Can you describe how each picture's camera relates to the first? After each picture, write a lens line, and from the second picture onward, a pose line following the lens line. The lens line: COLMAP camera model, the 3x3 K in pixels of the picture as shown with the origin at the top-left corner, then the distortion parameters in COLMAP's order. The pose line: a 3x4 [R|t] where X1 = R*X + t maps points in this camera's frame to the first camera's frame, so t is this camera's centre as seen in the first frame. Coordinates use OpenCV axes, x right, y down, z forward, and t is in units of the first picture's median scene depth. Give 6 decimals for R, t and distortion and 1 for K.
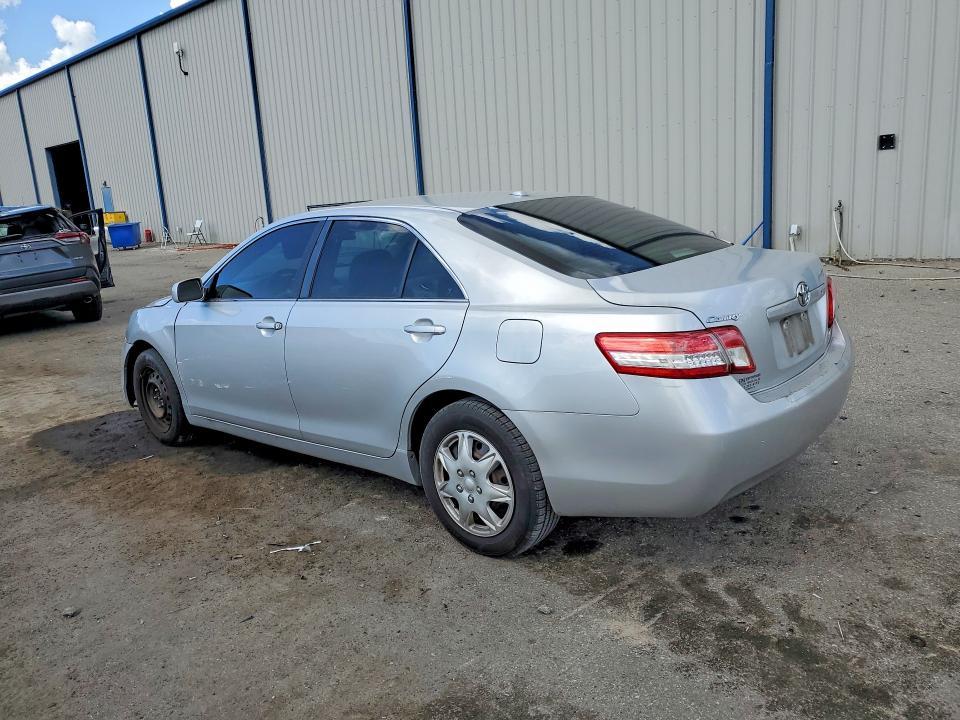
lens RADIAL K [[748.7, 0, 484.6], [0, 748.7, 363.7], [0, 0, 1]] dist [0.011146, 0.007353]
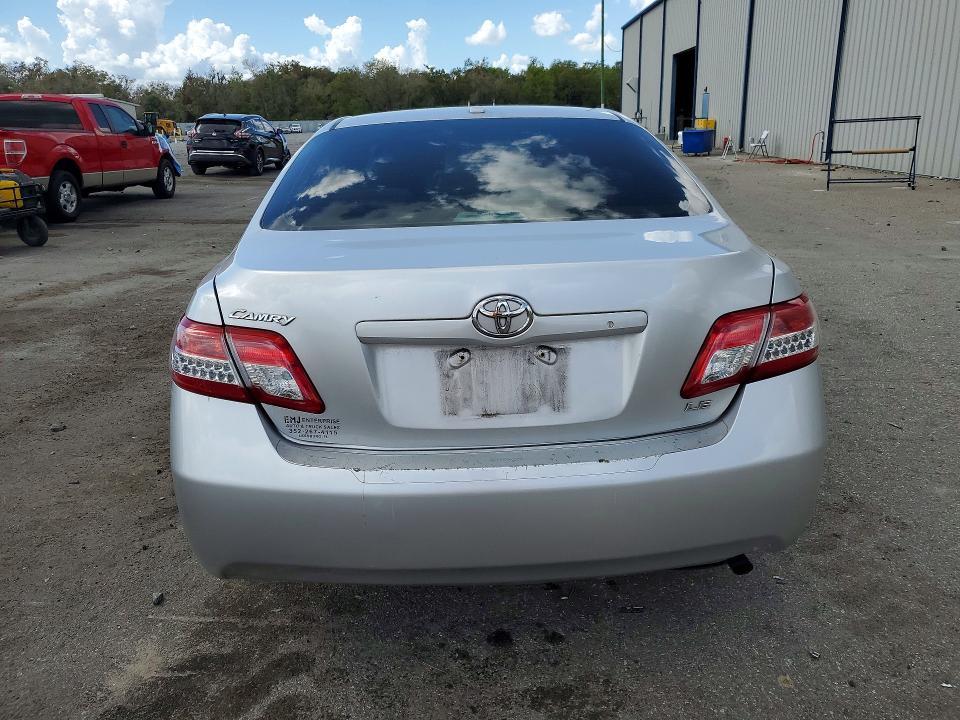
lens RADIAL K [[748.7, 0, 481.5], [0, 748.7, 350.8], [0, 0, 1]] dist [0.011146, 0.007353]
pose [[0.686775, 0.256958, -0.679936, 0.761880], [-0.189030, 0.966382, 0.174278, -0.153597], [0.701860, 0.008839, 0.712260, 0.568673]]
